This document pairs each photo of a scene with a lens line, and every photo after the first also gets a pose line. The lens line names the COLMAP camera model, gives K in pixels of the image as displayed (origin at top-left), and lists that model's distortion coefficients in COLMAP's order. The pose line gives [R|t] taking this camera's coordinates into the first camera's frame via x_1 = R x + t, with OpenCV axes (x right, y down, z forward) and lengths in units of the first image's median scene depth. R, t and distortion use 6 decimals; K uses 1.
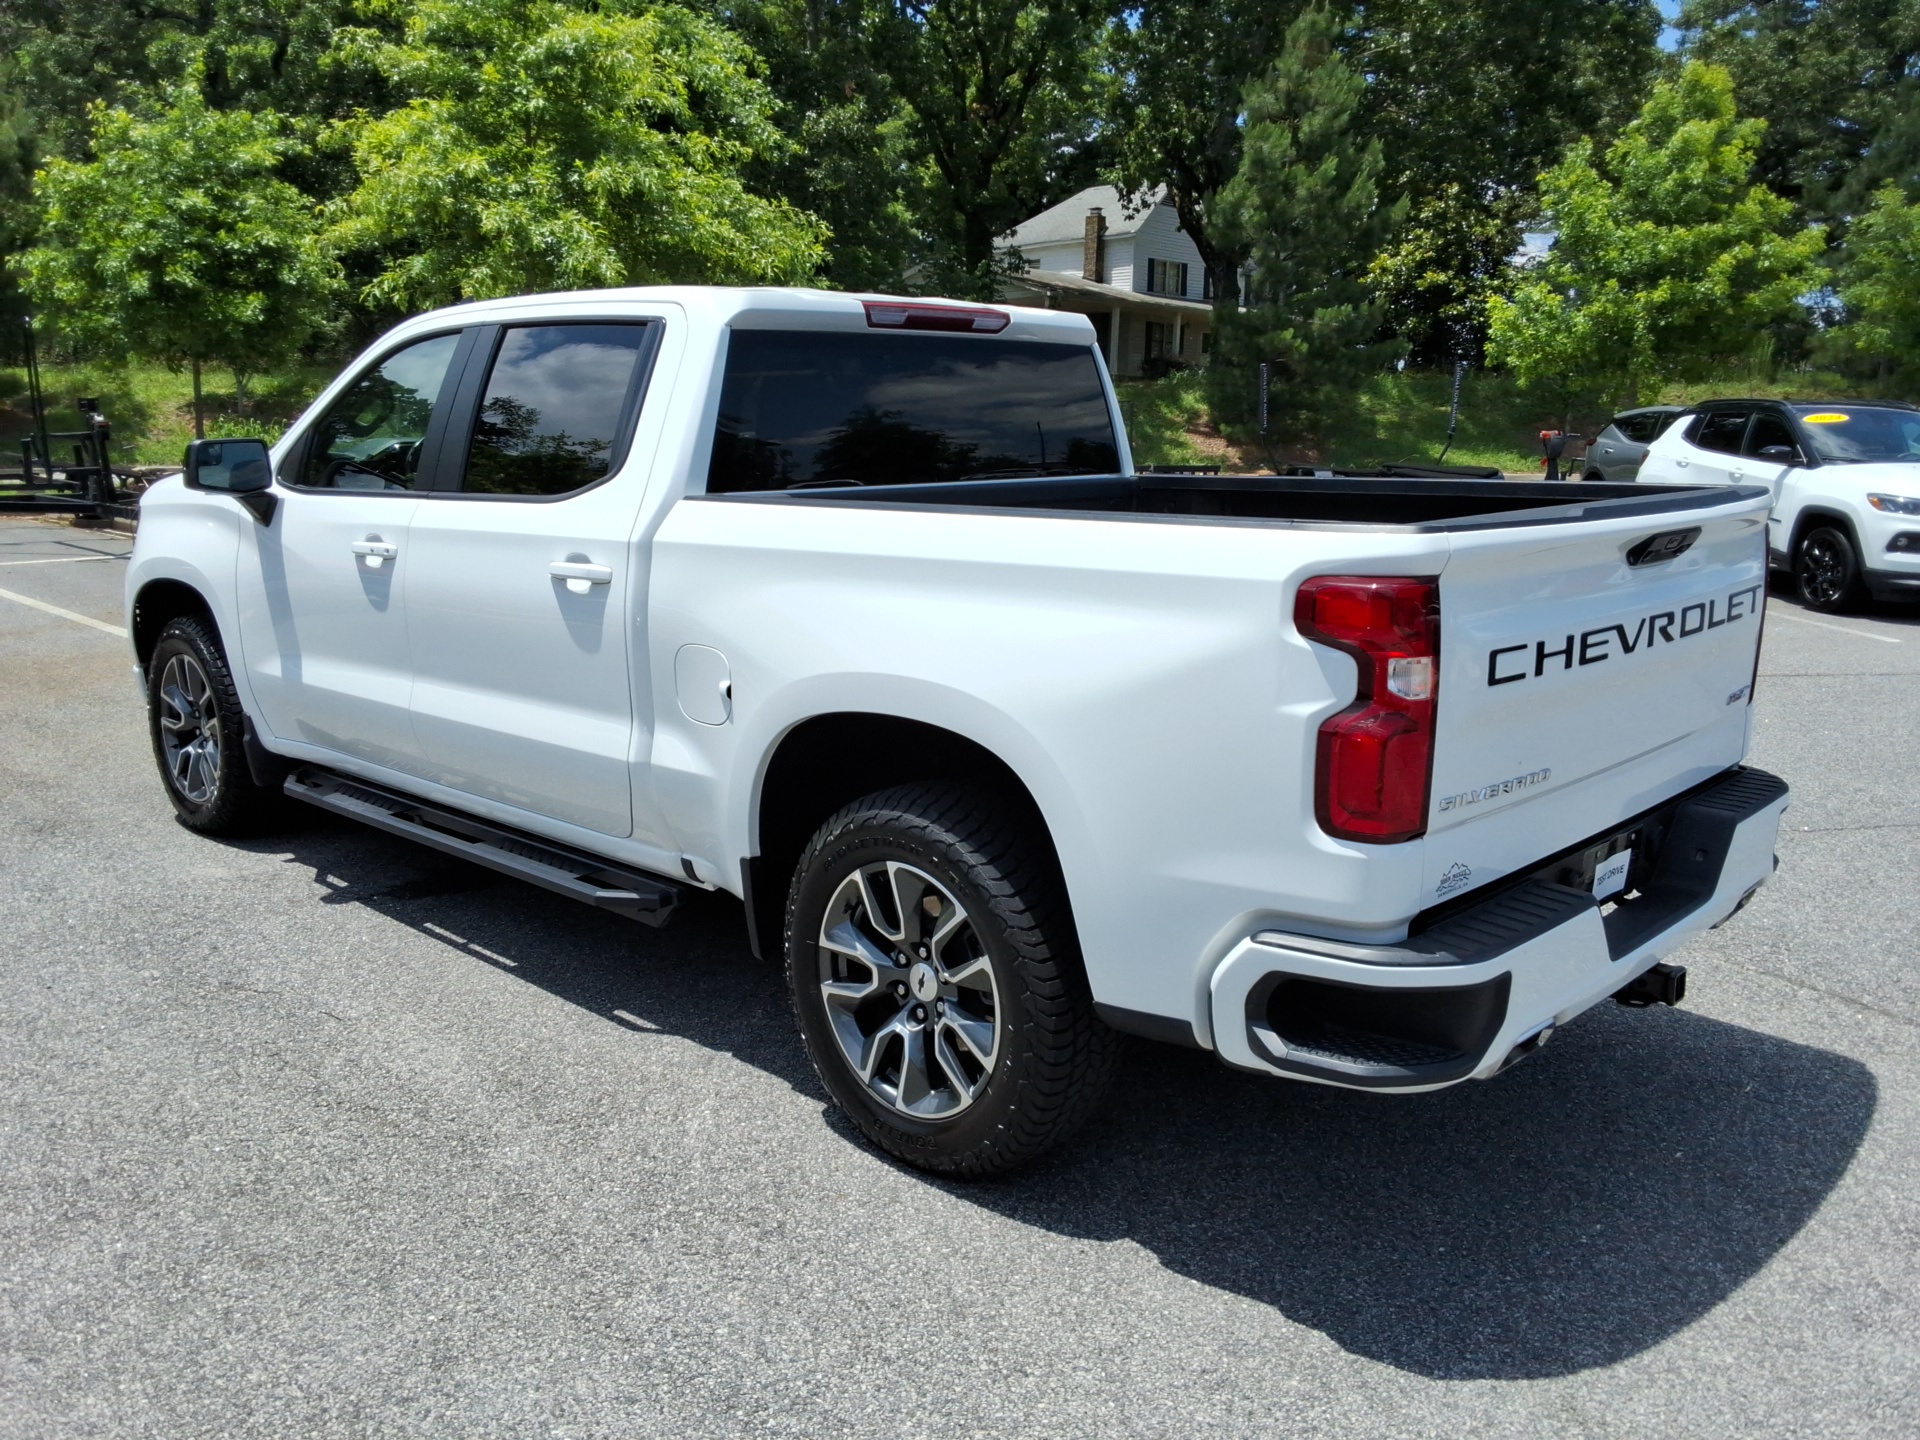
lens RADIAL K [[1543.9, 0, 980.2], [0, 1543.9, 696.6], [0, 0, 1]] dist [0.110506, -0.167725]
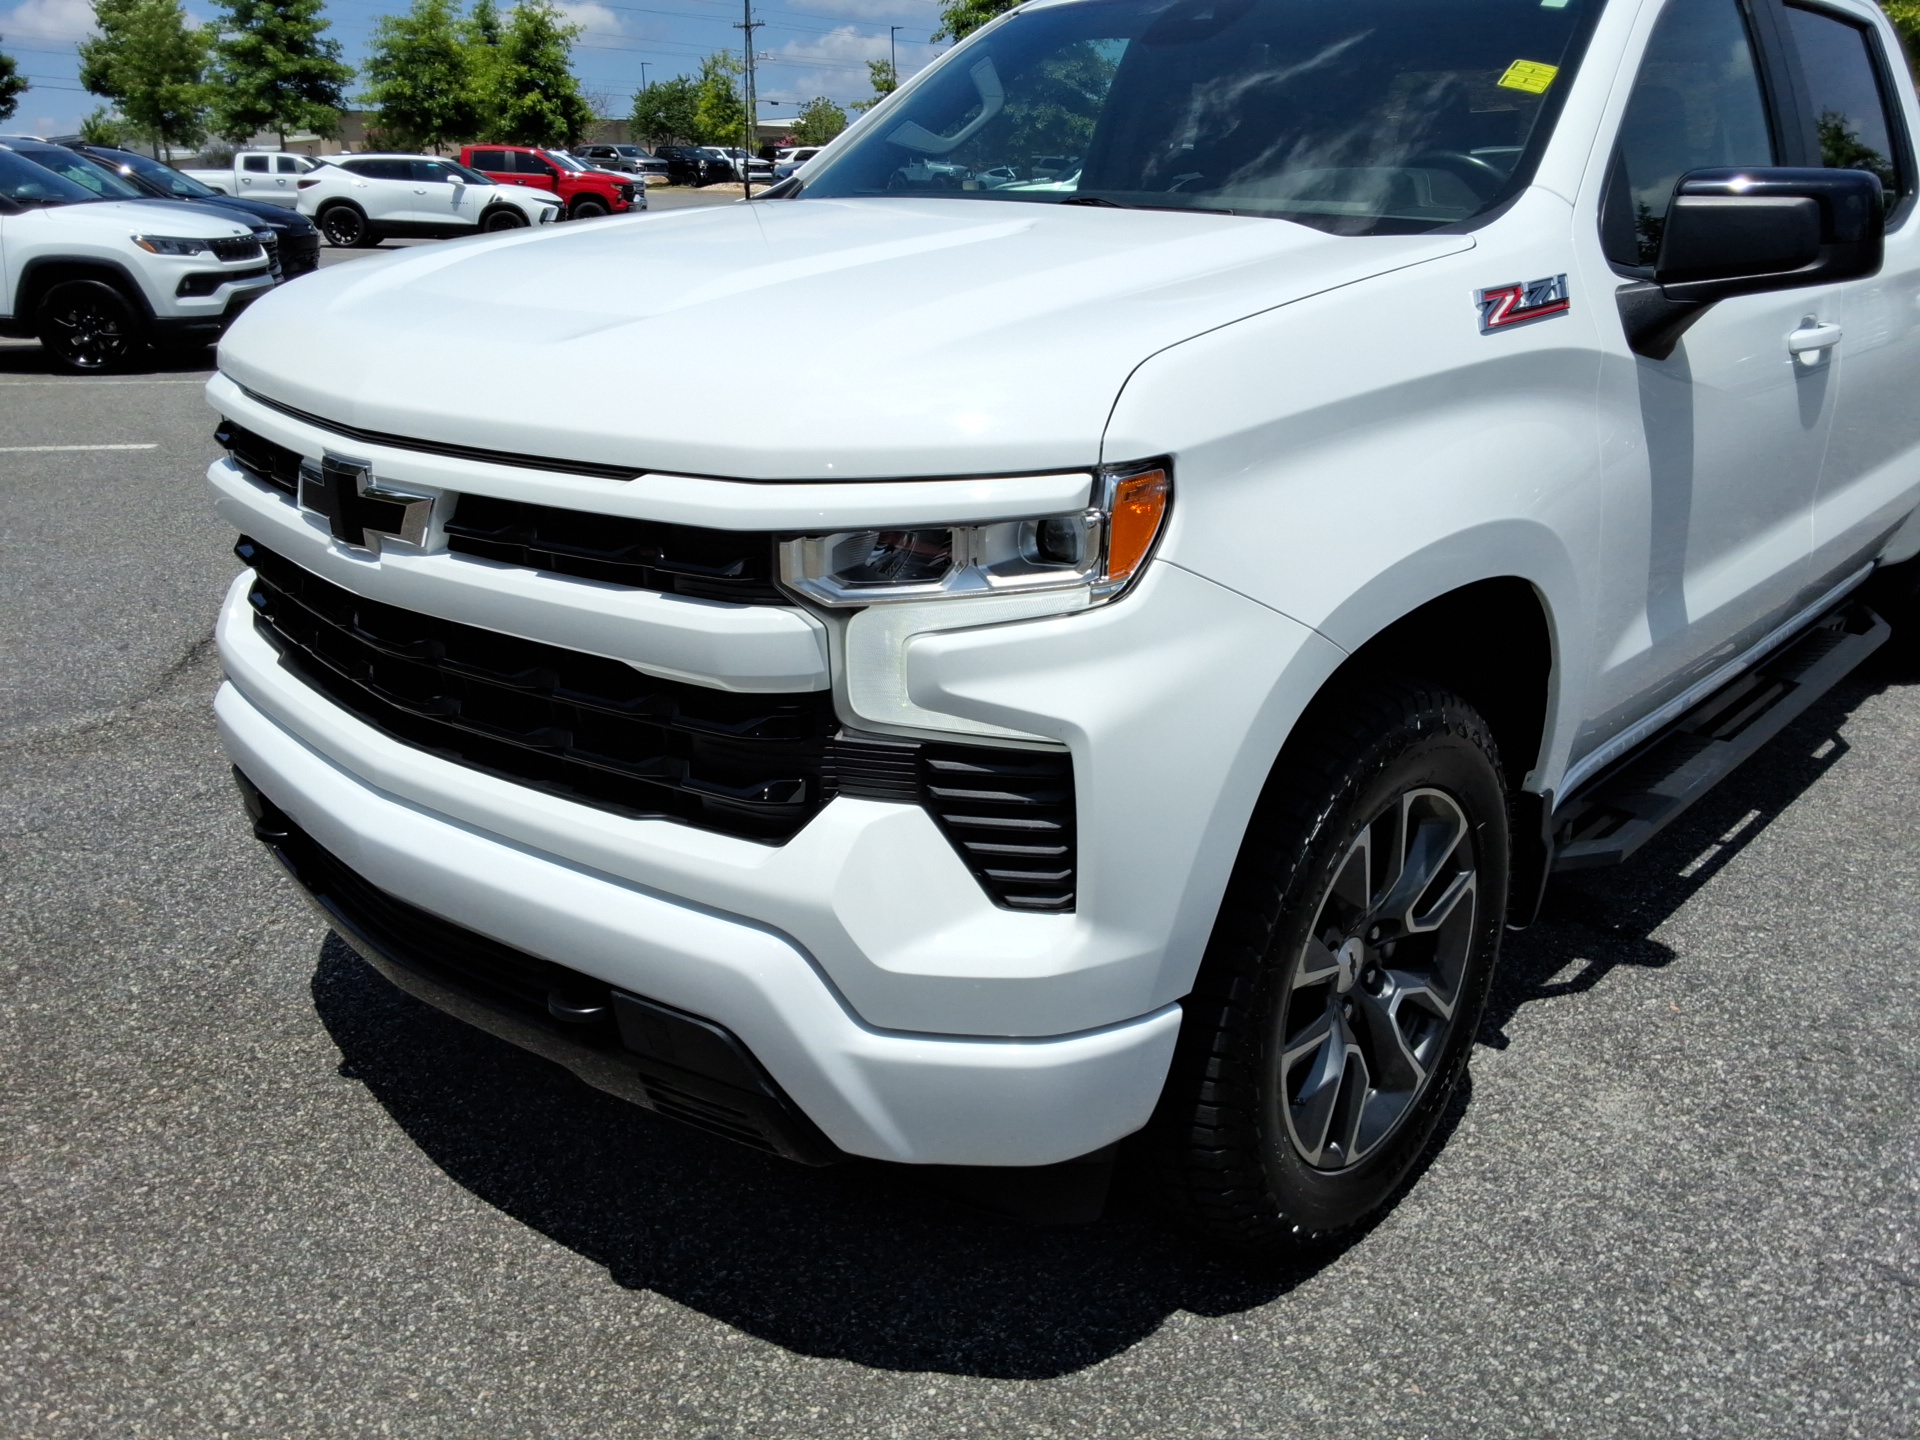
lens RADIAL K [[1543.9, 0, 976.6], [0, 1543.9, 706.9], [0, 0, 1]] dist [0.110506, -0.167725]
pose [[-0.023753, -0.331459, 0.943171, -1.311601], [0.177449, 0.927058, 0.330265, -0.287459], [-0.983843, 0.175209, 0.036796, 1.685123]]
